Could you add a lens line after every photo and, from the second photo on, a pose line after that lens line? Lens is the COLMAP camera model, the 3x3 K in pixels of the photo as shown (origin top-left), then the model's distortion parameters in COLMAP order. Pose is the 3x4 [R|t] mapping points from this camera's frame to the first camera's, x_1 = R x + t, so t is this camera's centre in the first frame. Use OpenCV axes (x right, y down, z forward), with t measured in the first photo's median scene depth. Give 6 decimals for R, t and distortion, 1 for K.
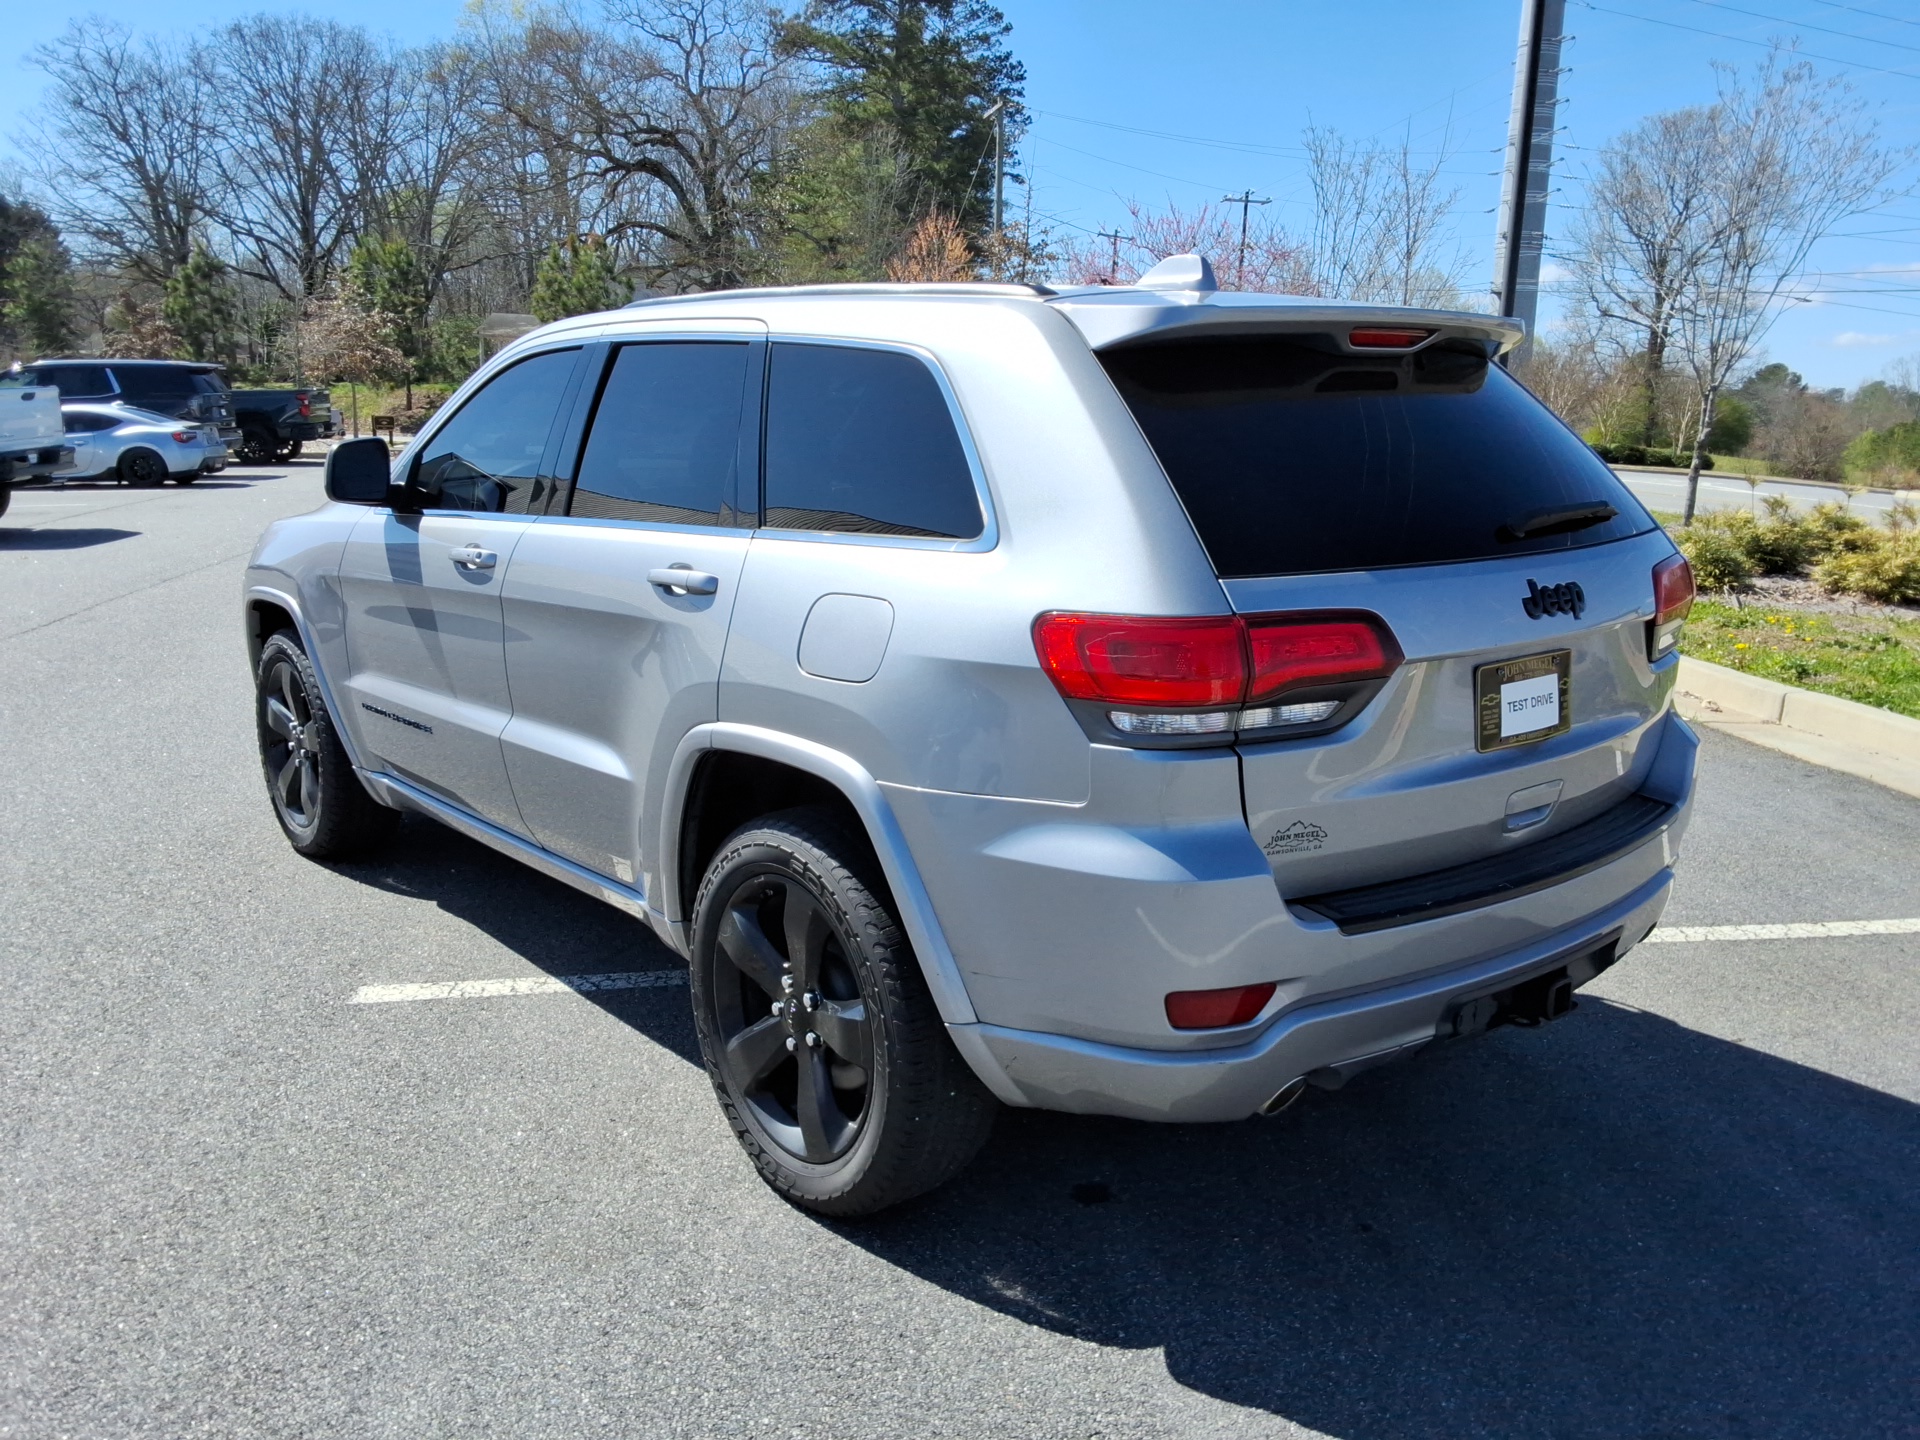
lens RADIAL K [[1544.0, 0, 969.0], [0, 1544.0, 683.3], [0, 0, 1]] dist [0.118559, -0.186640]
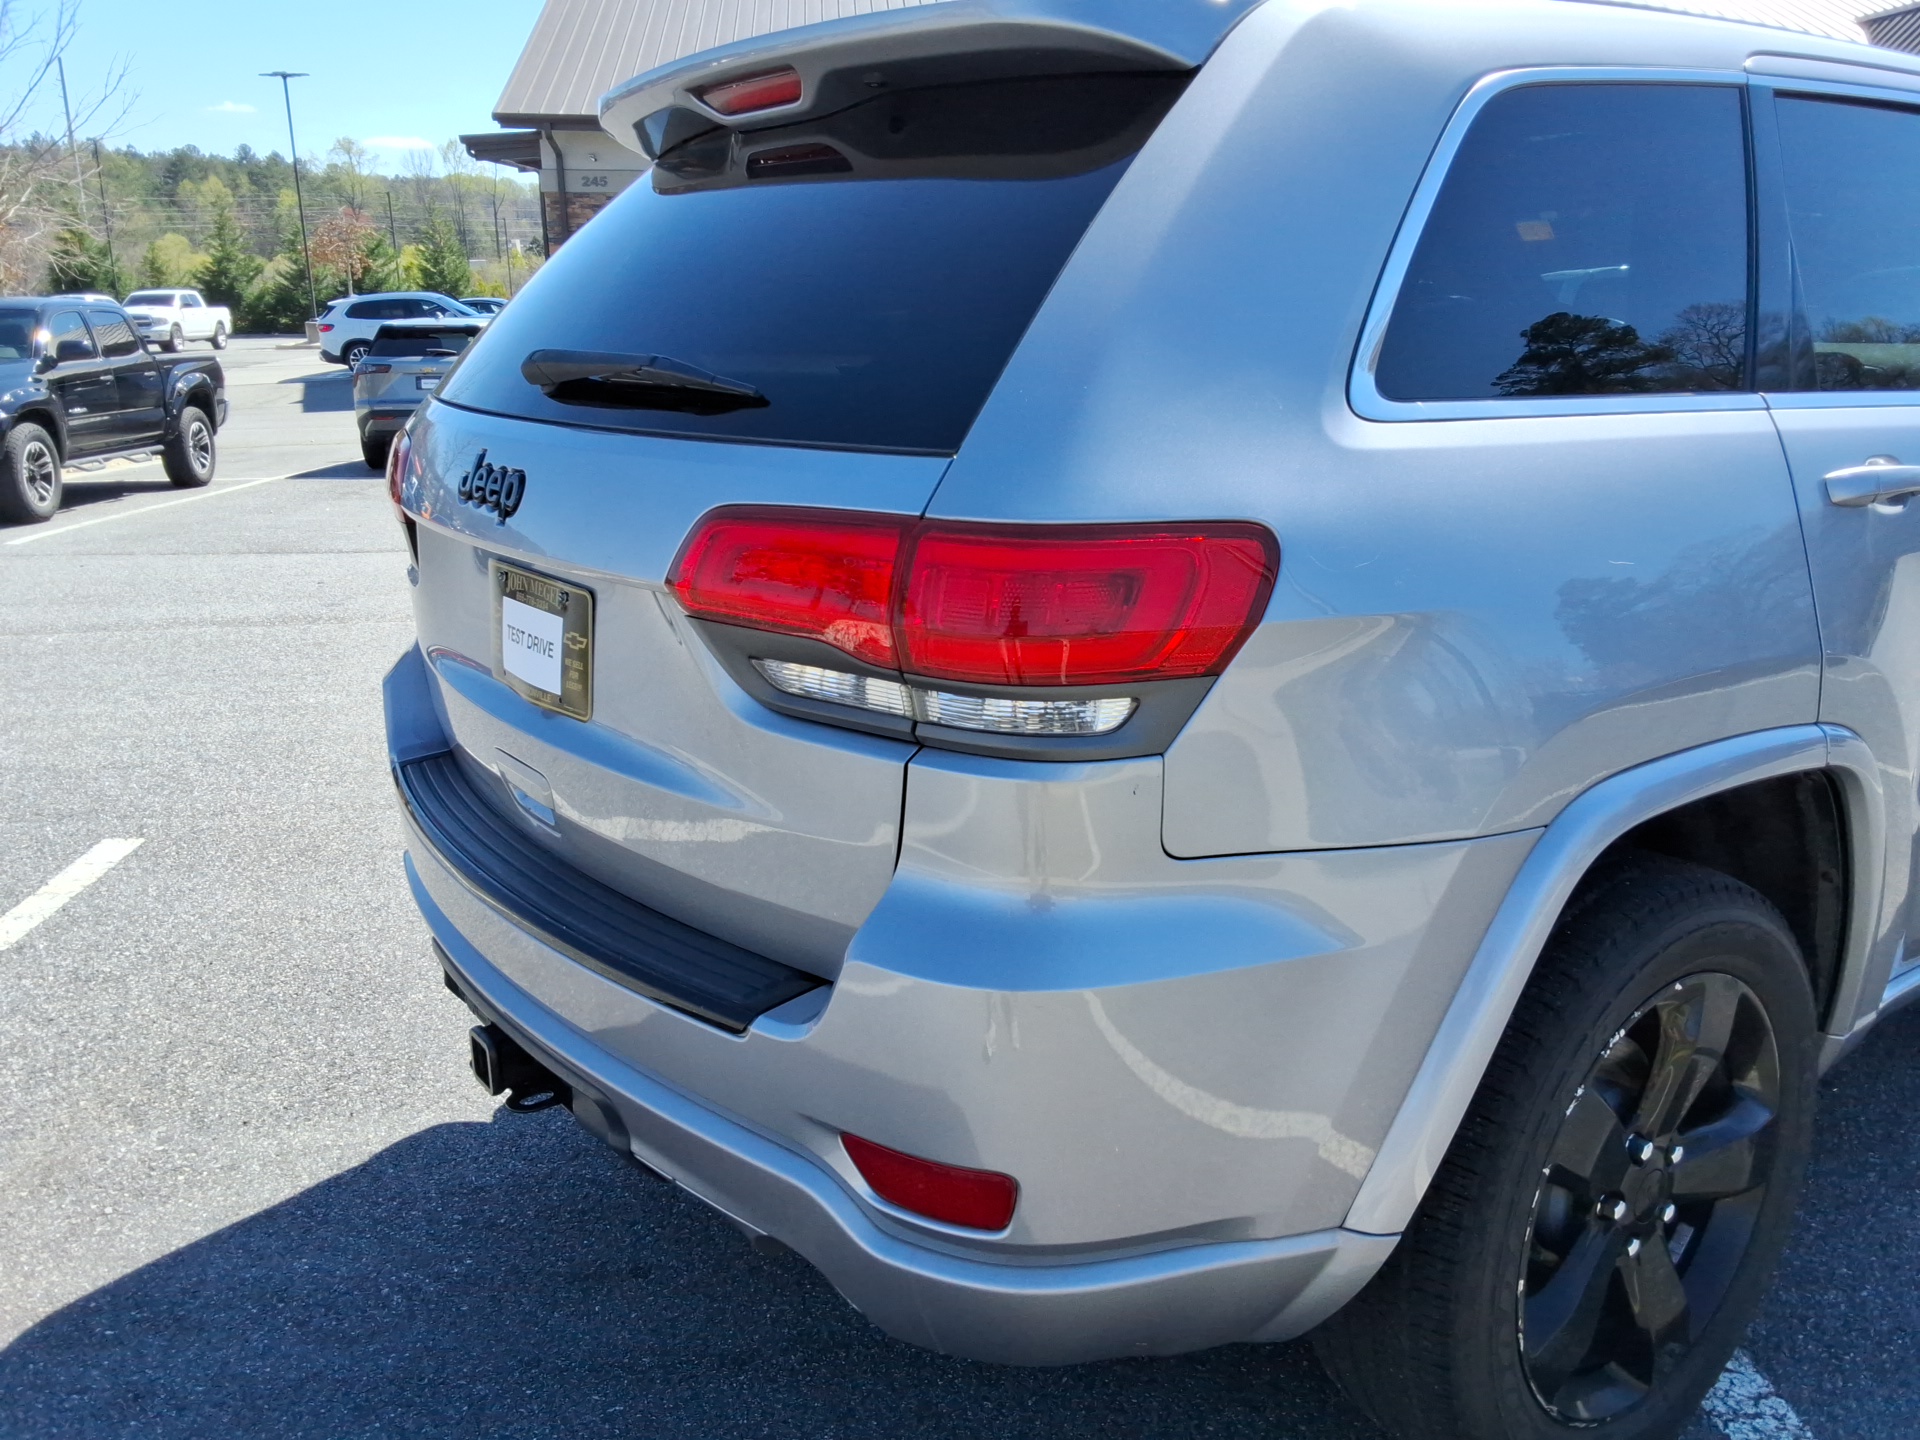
lens RADIAL K [[1544.0, 0, 969.0], [0, 1544.0, 683.3], [0, 0, 1]] dist [0.118559, -0.186640]
pose [[-0.058422, 0.231124, -0.971169, 0.337606], [-0.178729, 0.954690, 0.237954, -0.055279], [0.982162, 0.187478, -0.014467, 0.400502]]
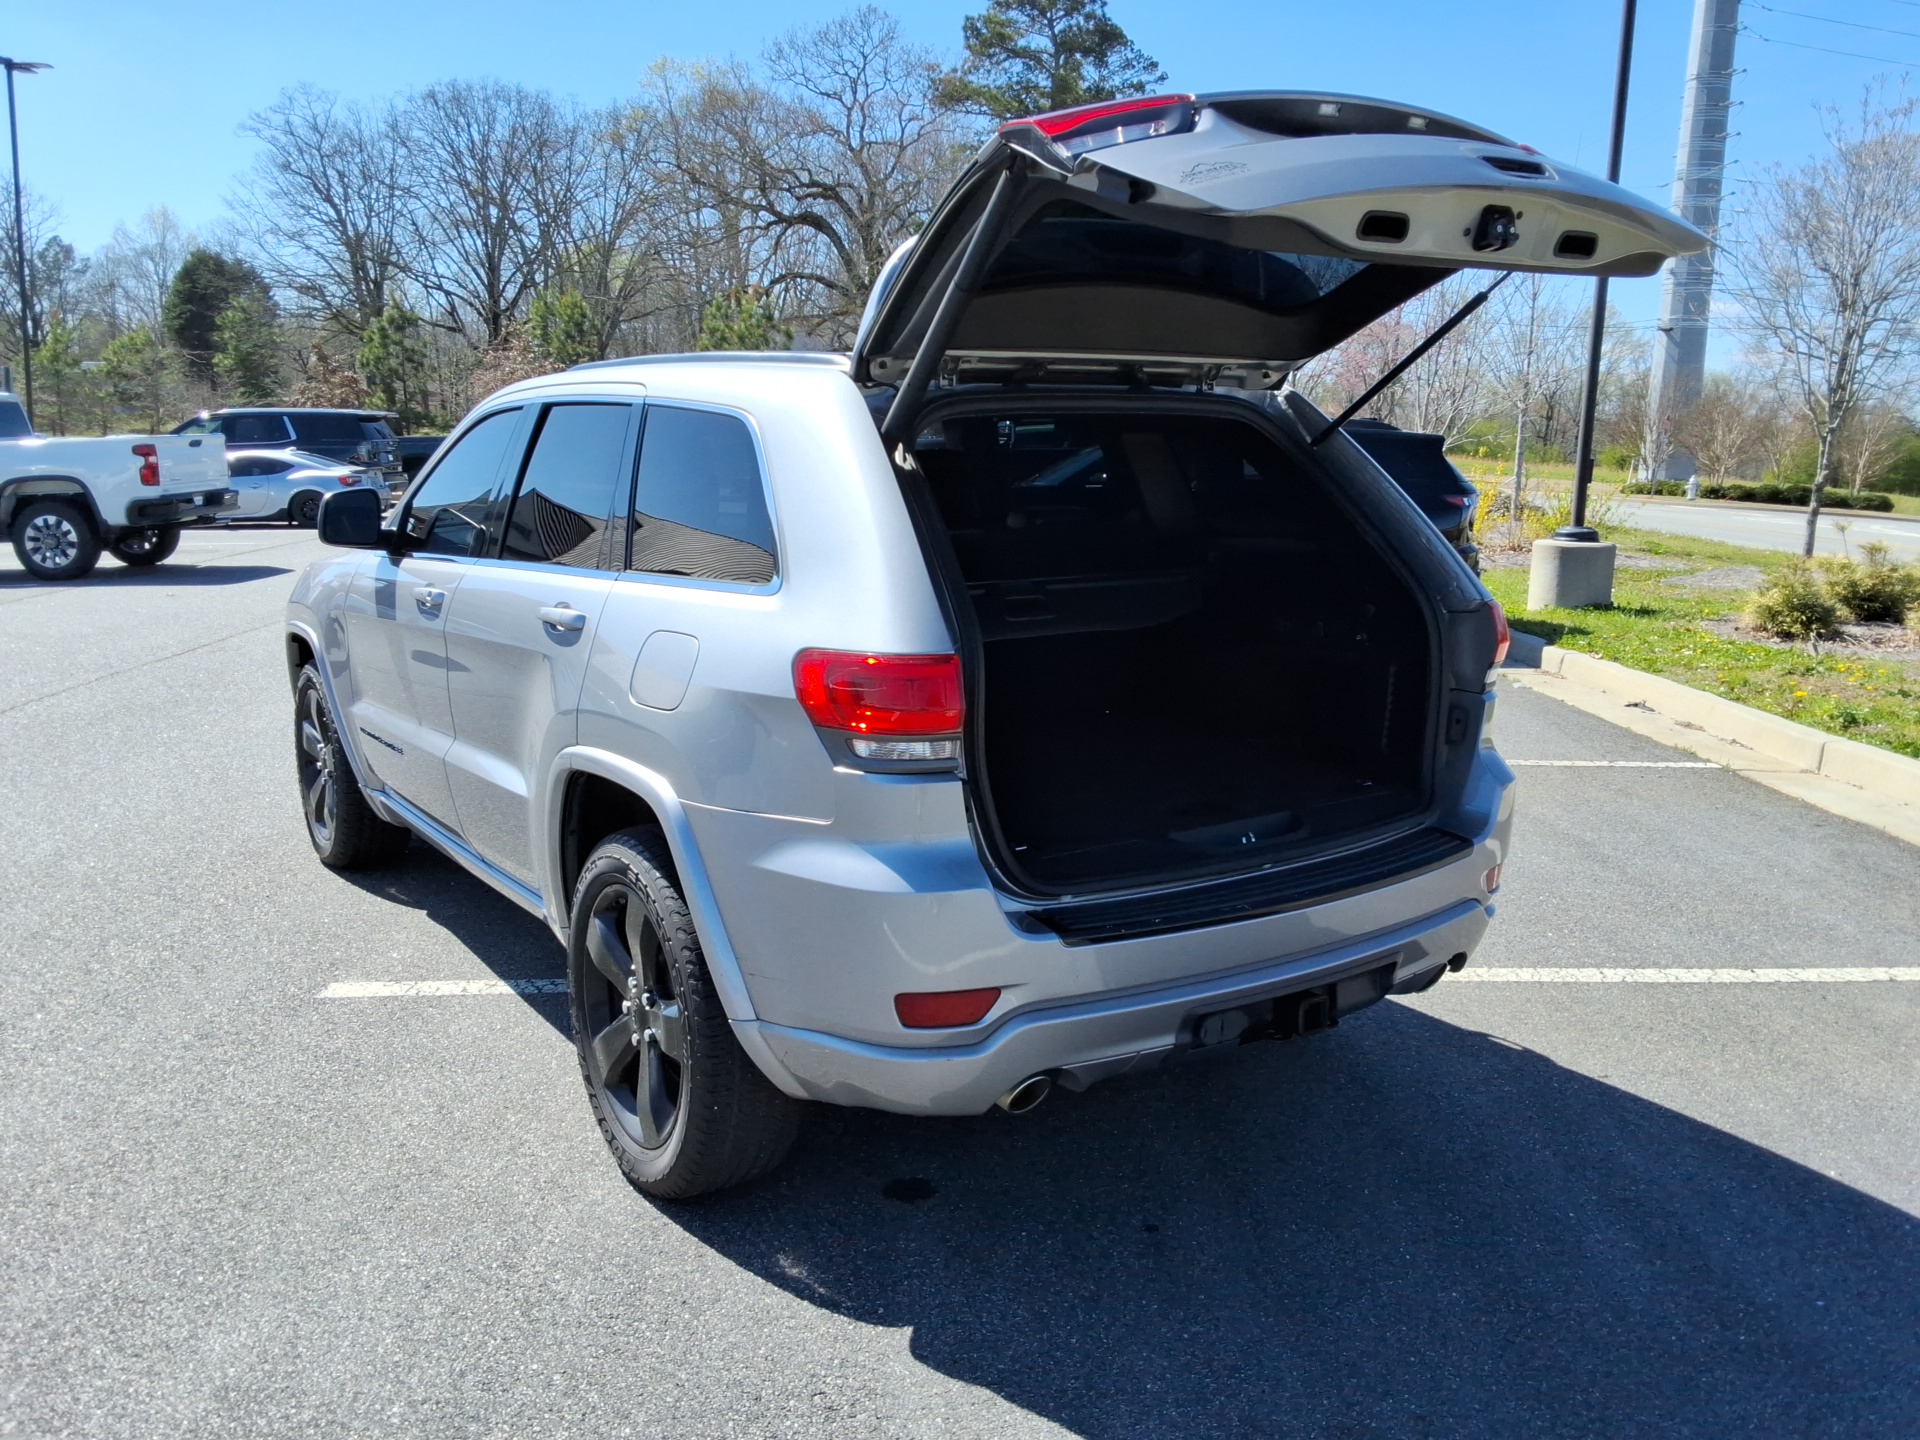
lens RADIAL K [[1535.6, 0, 971.6], [0, 1535.6, 679.2], [0, 0, 1]] dist [0.130292, -0.207281]
pose [[0.994842, 0.012339, -0.100679, 0.083861], [-0.015101, 0.999529, -0.026716, 0.001059], [0.100302, 0.028098, 0.994560, -0.027844]]
